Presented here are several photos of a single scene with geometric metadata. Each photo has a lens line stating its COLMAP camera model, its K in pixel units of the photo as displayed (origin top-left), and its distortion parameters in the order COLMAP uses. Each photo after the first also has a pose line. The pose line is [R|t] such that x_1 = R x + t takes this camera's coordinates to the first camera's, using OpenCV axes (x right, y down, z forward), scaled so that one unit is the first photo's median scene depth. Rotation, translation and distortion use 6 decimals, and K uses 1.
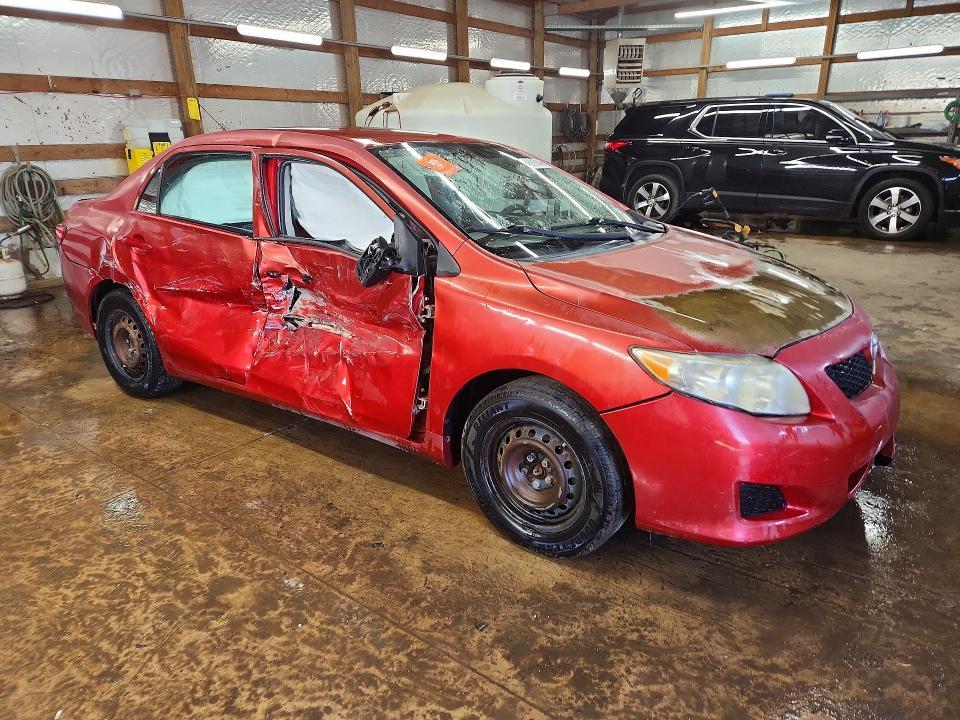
lens RADIAL K [[638.7, 0, 479.3], [0, 638.7, 362.1], [0, 0, 1]] dist [0.028594, -0.010118]
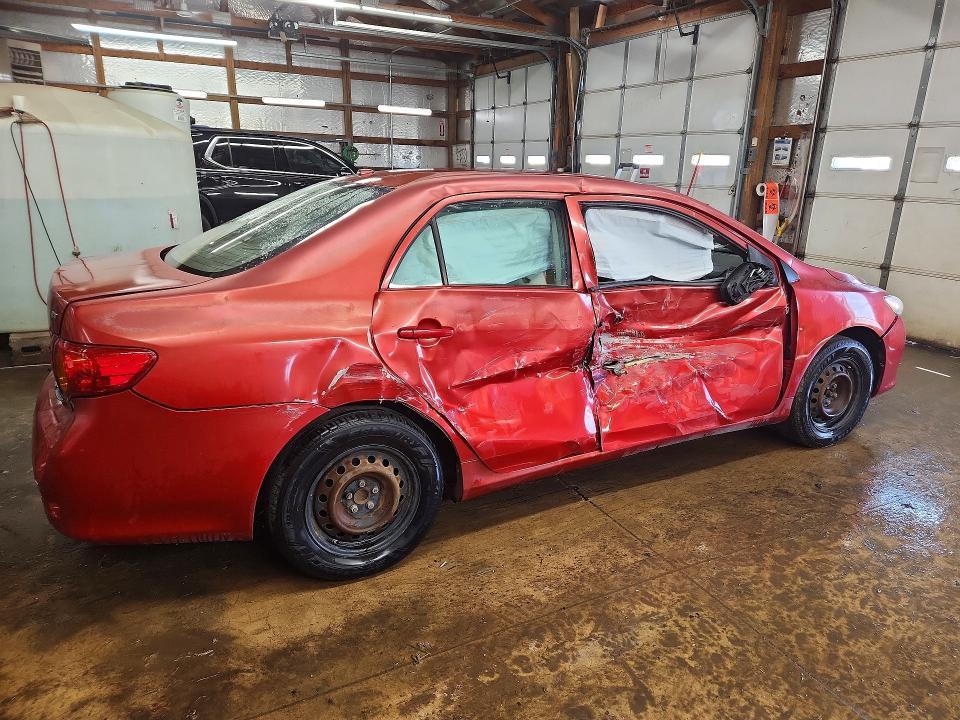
lens RADIAL K [[638.7, 0, 479.9], [0, 638.7, 359.8], [0, 0, 1]] dist [0.028594, -0.010118]
pose [[0.453990, -0.234615, 0.859563, -1.136360], [0.266036, 0.956397, 0.120535, -0.229984], [-0.850363, 0.173953, 0.496611, 0.634080]]
